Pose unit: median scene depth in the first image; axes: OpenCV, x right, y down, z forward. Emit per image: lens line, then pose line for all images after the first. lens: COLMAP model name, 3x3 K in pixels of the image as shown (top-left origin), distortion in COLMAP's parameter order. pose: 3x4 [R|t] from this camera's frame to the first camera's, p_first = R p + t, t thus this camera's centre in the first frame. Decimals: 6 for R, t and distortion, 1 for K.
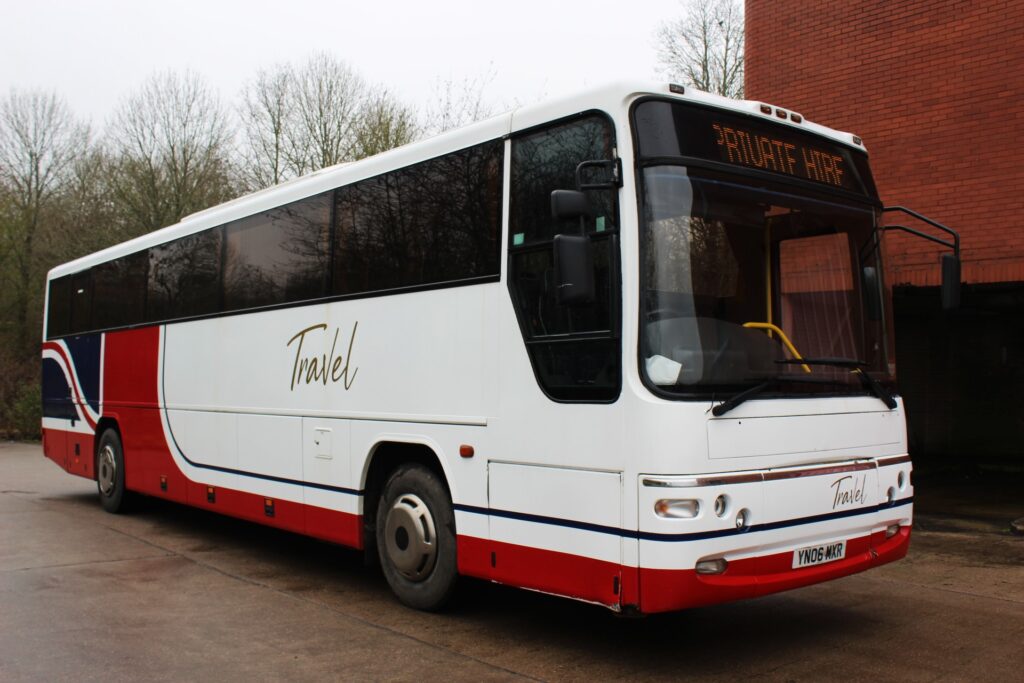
lens RADIAL K [[1008.1, 0, 508.6], [0, 1008.1, 339.6], [0, 0, 1]] dist [-0.121155, 0.000000]
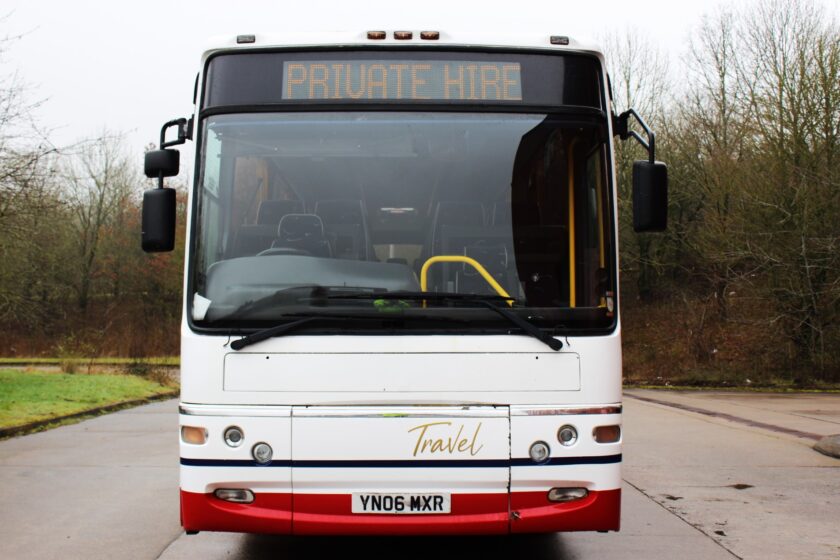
lens RADIAL K [[1025.1, 0, 419.1], [0, 1025.1, 279.9], [0, 0, 1]] dist [-0.101973, 0.000000]
pose [[0.784562, -0.032919, -0.619177, 0.919793], [0.026261, 0.999458, -0.019862, 0.026587], [0.619495, -0.000678, 0.785001, 0.258446]]
